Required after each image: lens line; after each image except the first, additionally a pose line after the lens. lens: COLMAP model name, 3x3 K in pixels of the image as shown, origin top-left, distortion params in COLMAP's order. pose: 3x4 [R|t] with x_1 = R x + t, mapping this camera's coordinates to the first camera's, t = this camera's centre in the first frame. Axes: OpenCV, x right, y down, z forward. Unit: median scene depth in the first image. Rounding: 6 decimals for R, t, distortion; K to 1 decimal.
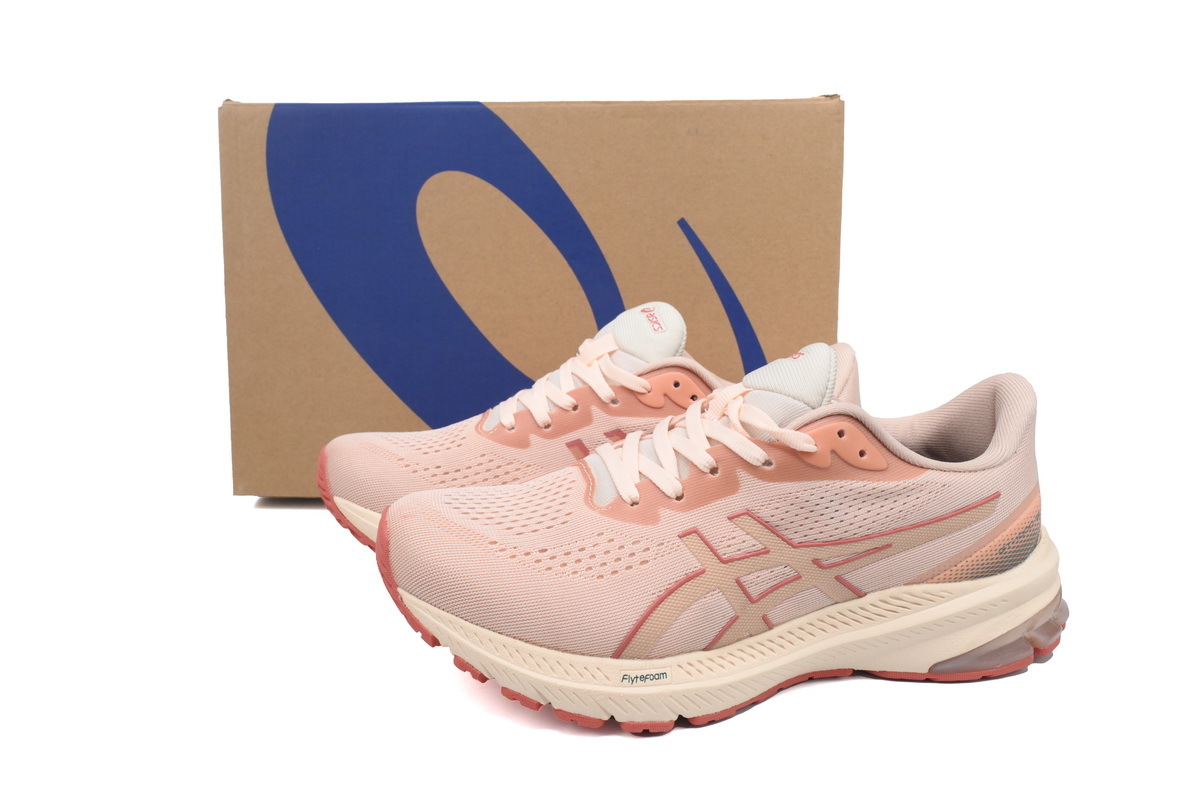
lens RADIAL K [[861.4, 0, 600.0], [0, 861.4, 400.0], [0, 0, 1]] dist [-0.025128, -0.002382]
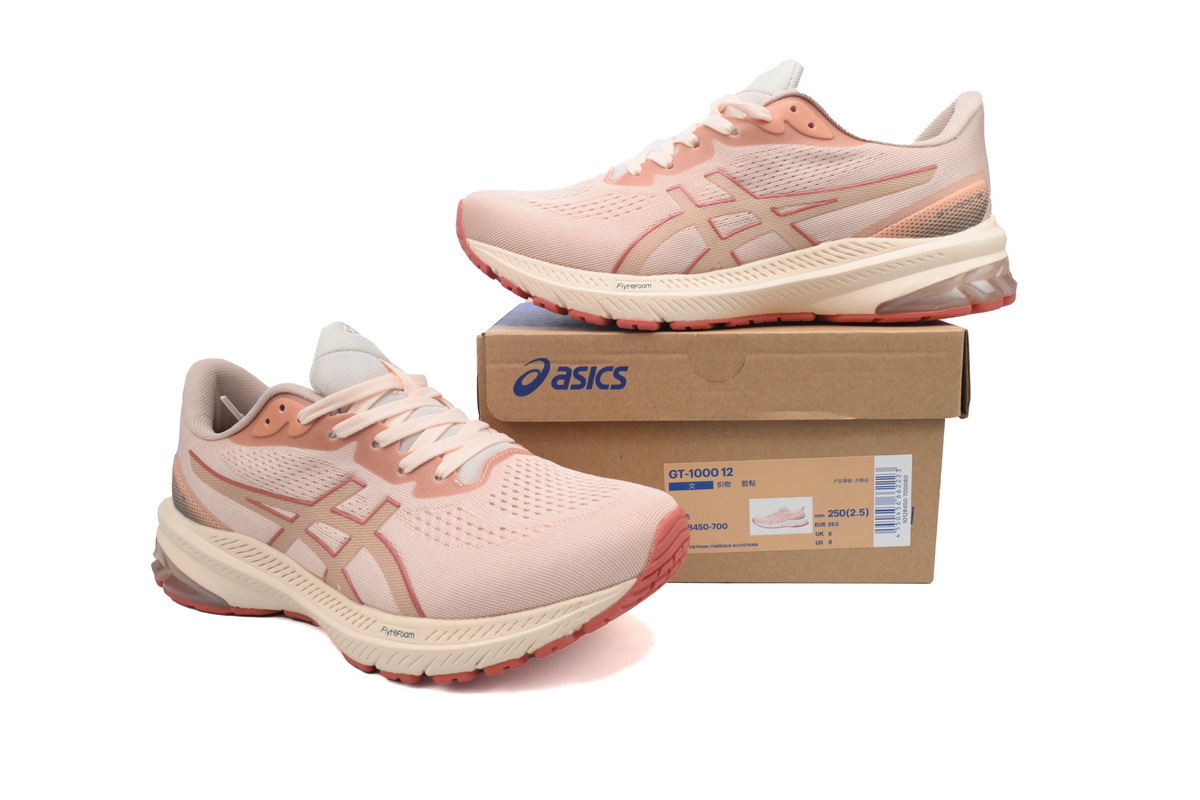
lens RADIAL K [[861.4, 0, 600.0], [0, 861.4, 400.0], [0, 0, 1]] dist [-0.025128, -0.002382]
pose [[0.978867, 0.016931, -0.203795, 0.265029], [-0.018865, 0.999793, -0.007554, 0.489659], [0.203625, 0.011239, 0.978984, -0.314076]]
